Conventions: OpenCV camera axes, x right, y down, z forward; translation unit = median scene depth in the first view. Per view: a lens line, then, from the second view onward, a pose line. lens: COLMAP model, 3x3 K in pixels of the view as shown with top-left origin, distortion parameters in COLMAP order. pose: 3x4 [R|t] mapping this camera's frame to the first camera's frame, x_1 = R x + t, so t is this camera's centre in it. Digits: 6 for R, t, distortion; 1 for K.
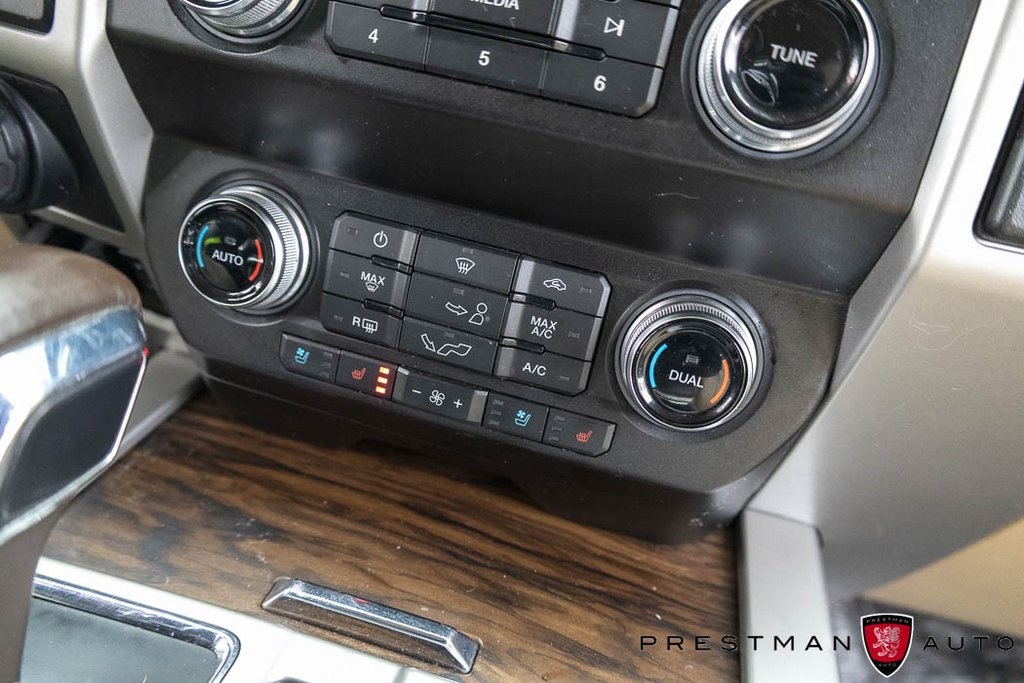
lens RADIAL K [[768.5, 0, 512.0], [0, 768.5, 341.5], [0, 0, 1]] dist [-0.027278, -0.000870]
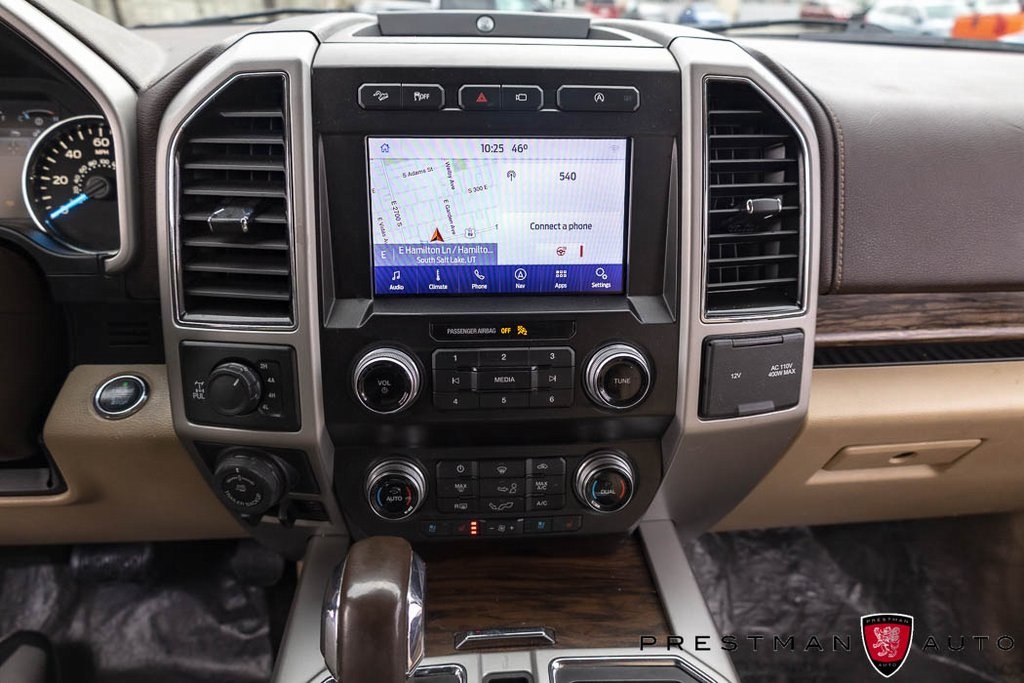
lens RADIAL K [[660.2, 0, 512.0], [0, 660.2, 341.5], [0, 0, 1]] dist [-0.001449, 0.003865]
pose [[0.941286, -0.264751, 0.209492, -0.319581], [0.267501, 0.963431, 0.015630, -0.455410], [-0.205969, 0.041328, 0.977685, -0.852661]]
